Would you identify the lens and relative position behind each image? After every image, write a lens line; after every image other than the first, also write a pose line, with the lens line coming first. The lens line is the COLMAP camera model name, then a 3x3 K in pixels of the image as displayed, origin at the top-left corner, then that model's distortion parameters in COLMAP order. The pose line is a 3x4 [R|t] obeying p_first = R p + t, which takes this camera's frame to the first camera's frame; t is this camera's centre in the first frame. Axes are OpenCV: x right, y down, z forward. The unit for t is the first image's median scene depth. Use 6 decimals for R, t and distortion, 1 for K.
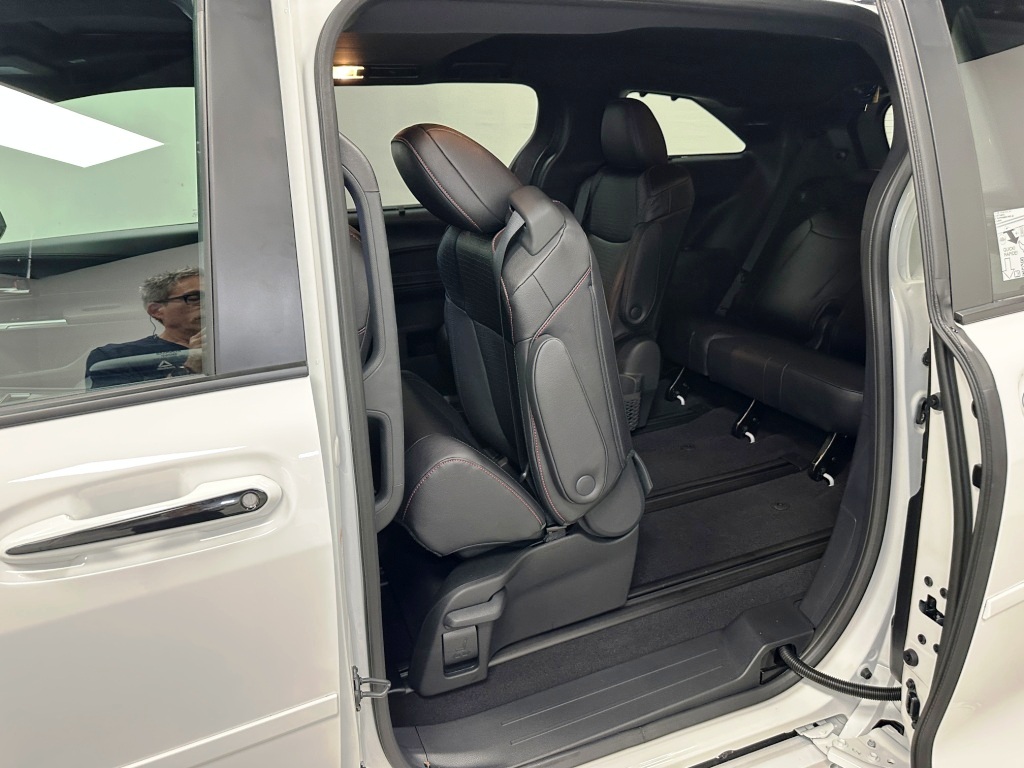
lens RADIAL K [[734.8, 0, 512.0], [0, 734.8, 384.0], [0, 0, 1]] dist [0.102037, -0.139119]
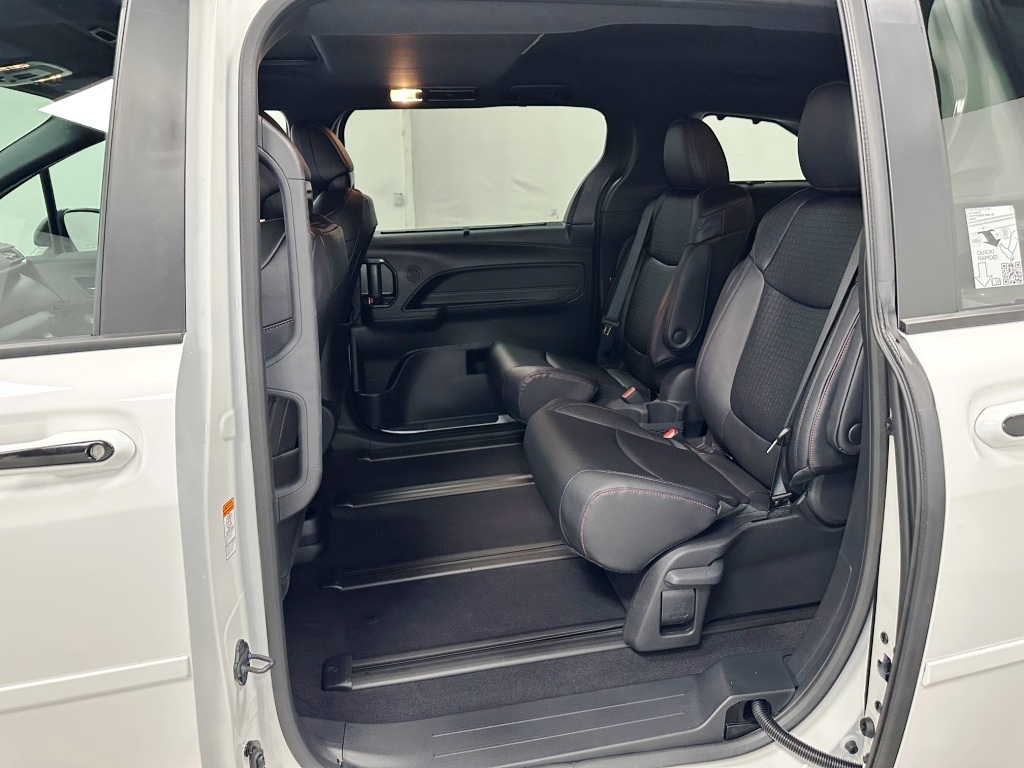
lens RADIAL K [[726.5, 0, 512.0], [0, 726.5, 384.0], [0, 0, 1]] dist [0.114605, -0.151812]
pose [[0.976096, 0.064663, -0.207498, 0.239391], [-0.075782, 0.996059, -0.046085, 0.036676], [0.203700, 0.060708, 0.977149, 0.052217]]
